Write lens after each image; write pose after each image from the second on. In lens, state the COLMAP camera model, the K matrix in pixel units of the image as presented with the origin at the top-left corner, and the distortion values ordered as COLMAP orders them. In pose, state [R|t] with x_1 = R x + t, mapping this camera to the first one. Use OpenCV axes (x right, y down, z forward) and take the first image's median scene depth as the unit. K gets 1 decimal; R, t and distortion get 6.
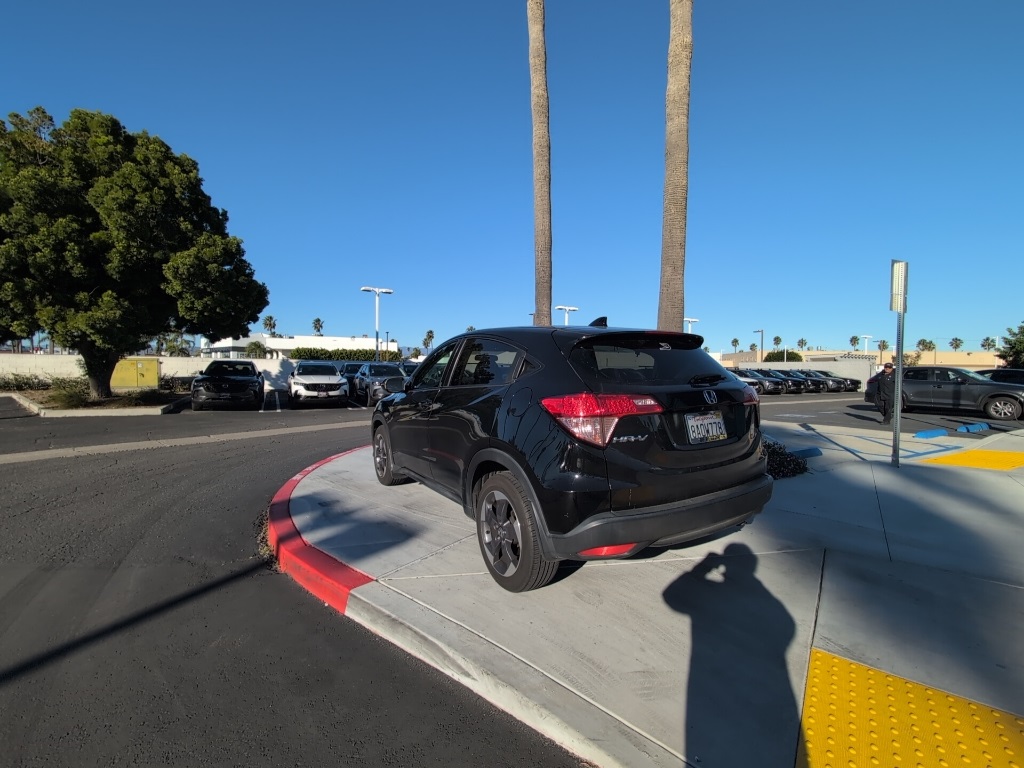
lens RADIAL K [[434.4, 0, 515.1], [0, 434.4, 382.2], [0, 0, 1]] dist [-0.000493, 0.000345]
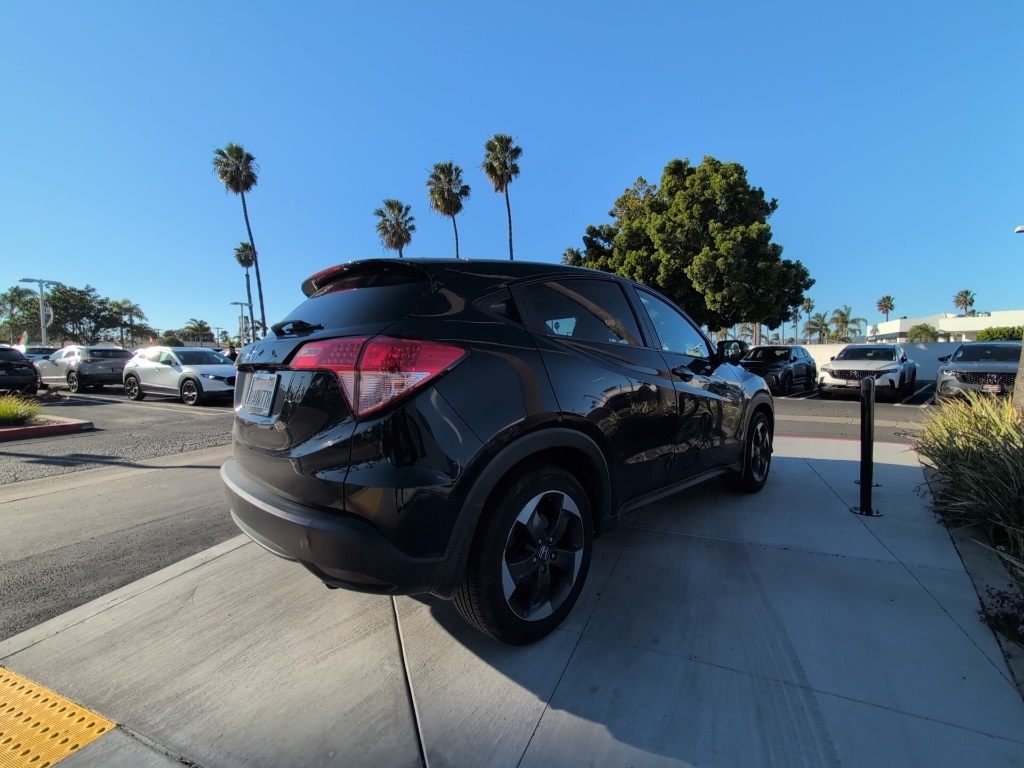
lens RADIAL K [[434.4, 0, 513.9], [0, 434.4, 380.7], [0, 0, 1]] dist [-0.000493, 0.000345]
pose [[0.234676, 0.040767, -0.971218, 0.284053], [-0.021615, 0.999092, 0.036714, 0.009380], [0.971833, 0.012377, 0.235344, 0.279242]]
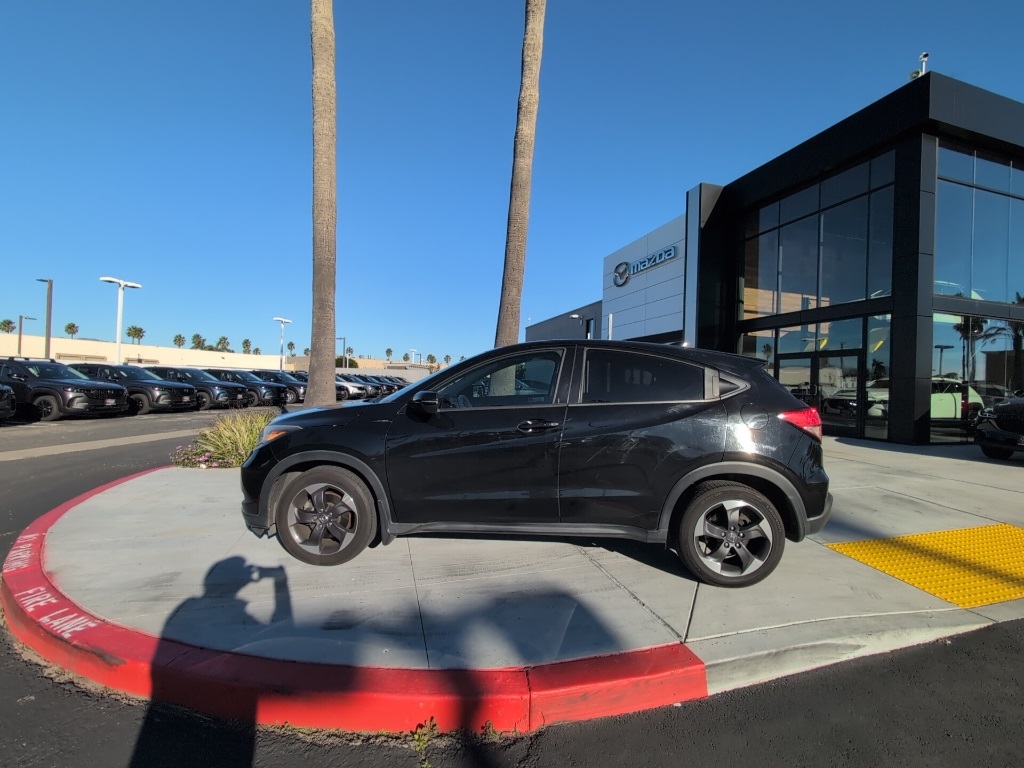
lens RADIAL K [[434.4, 0, 515.2], [0, 434.4, 383.7], [0, 0, 1]] dist [-0.000493, 0.000345]
pose [[0.571863, 0.007881, 0.820311, -0.299198], [-0.004094, 0.999969, -0.006753, -0.007318], [-0.820339, 0.000504, 0.571878, 0.199395]]
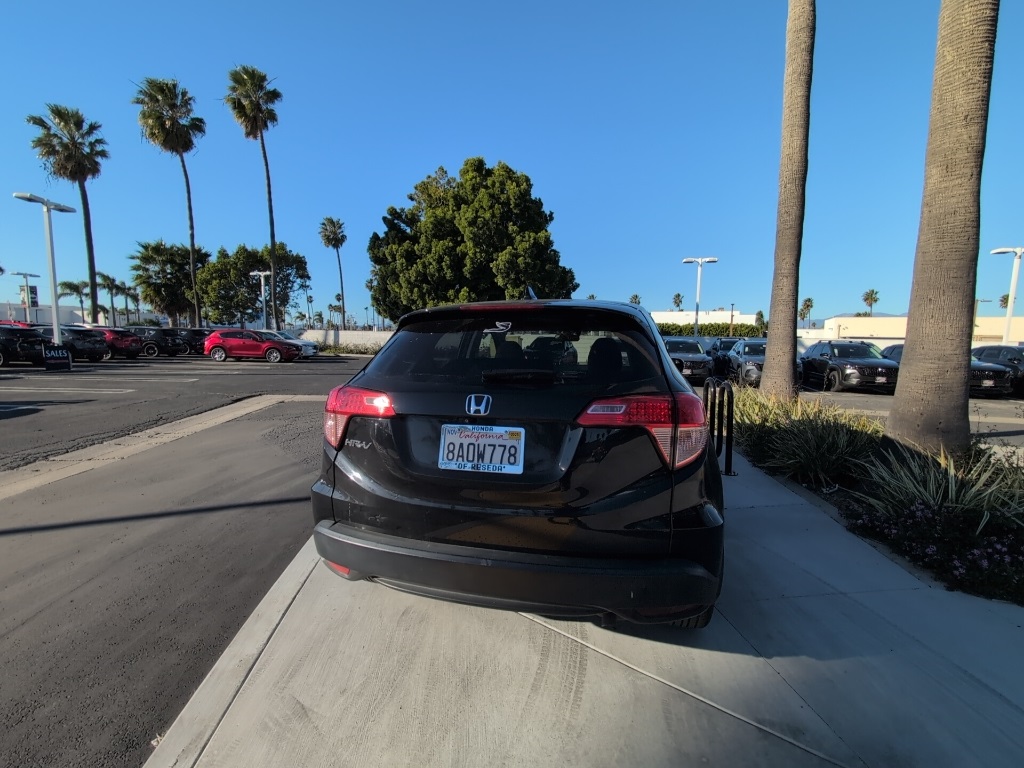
lens RADIAL K [[434.4, 0, 515.0], [0, 434.4, 381.7], [0, 0, 1]] dist [-0.000493, 0.000345]
pose [[0.702594, 0.071365, -0.708003, 0.211028], [-0.030738, 0.997073, 0.070000, -0.010805], [0.710927, -0.027419, 0.702731, 0.128571]]
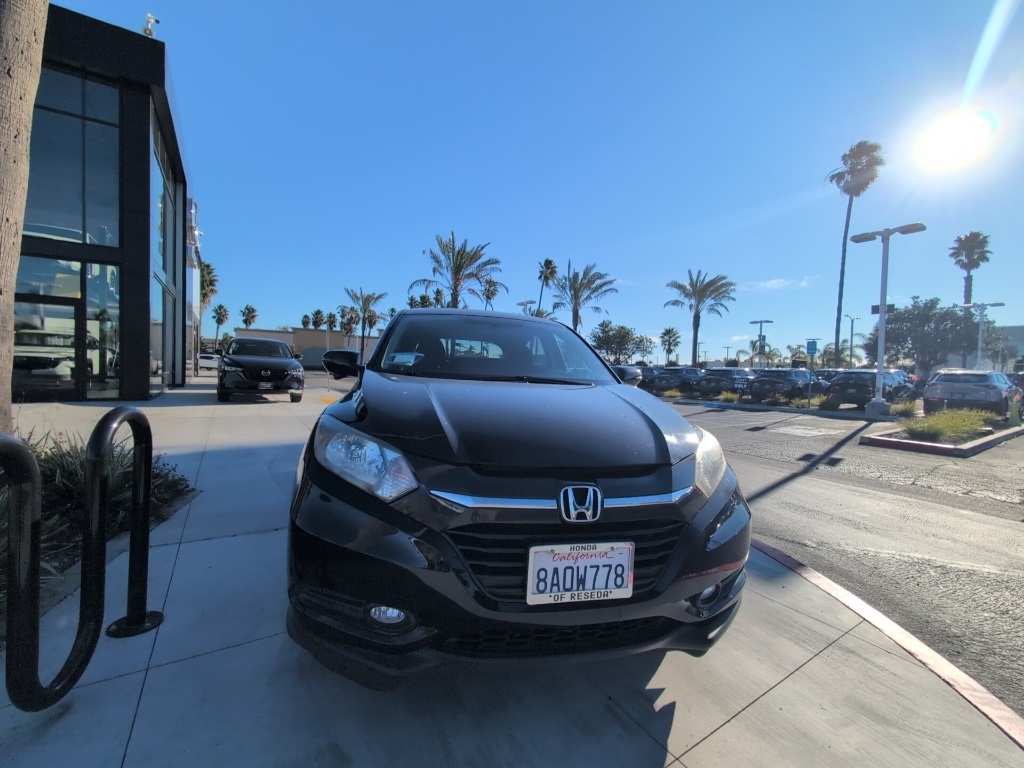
lens RADIAL K [[434.4, 0, 514.8], [0, 434.4, 380.7], [0, 0, 1]] dist [-0.000493, 0.000345]
pose [[-0.946565, -0.046821, 0.319097, -0.129772], [-0.030440, 0.997959, 0.056134, -0.008989], [-0.321074, 0.043421, -0.946058, 0.682570]]
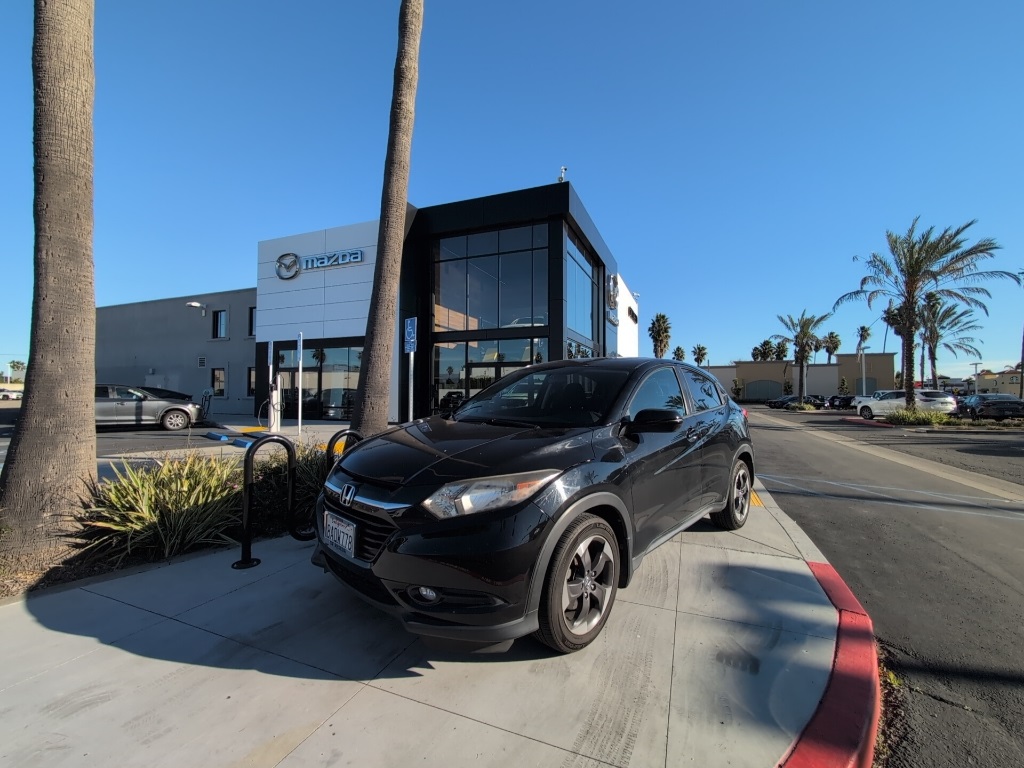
lens RADIAL K [[434.4, 0, 515.5], [0, 434.4, 384.5], [0, 0, 1]] dist [-0.000493, 0.000345]
pose [[-0.272487, 0.009416, 0.962113, -0.337392], [0.017172, 0.999840, -0.004921, -0.019683], [-0.962006, 0.015180, -0.272606, 0.549477]]
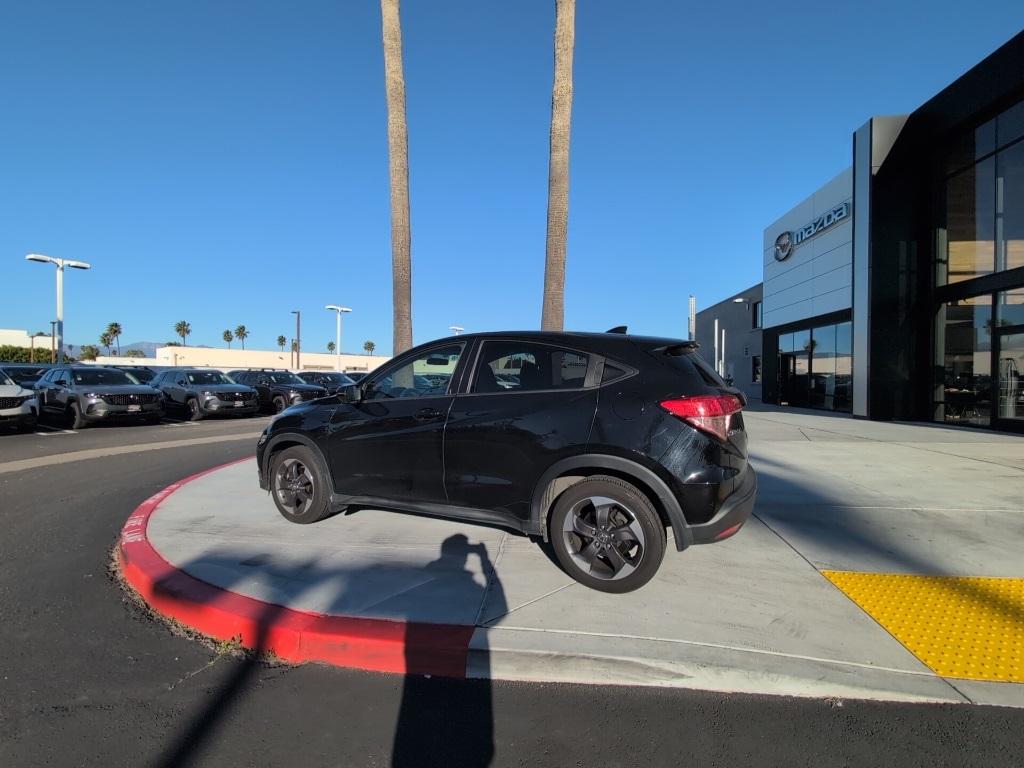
lens RADIAL K [[434.4, 0, 515.2], [0, 434.4, 383.1], [0, 0, 1]] dist [-0.000493, 0.000345]
pose [[0.847490, -0.012340, 0.530668, -0.175936], [0.017801, 0.999828, -0.005180, -0.001773], [-0.530513, 0.013837, 0.847564, 0.061906]]
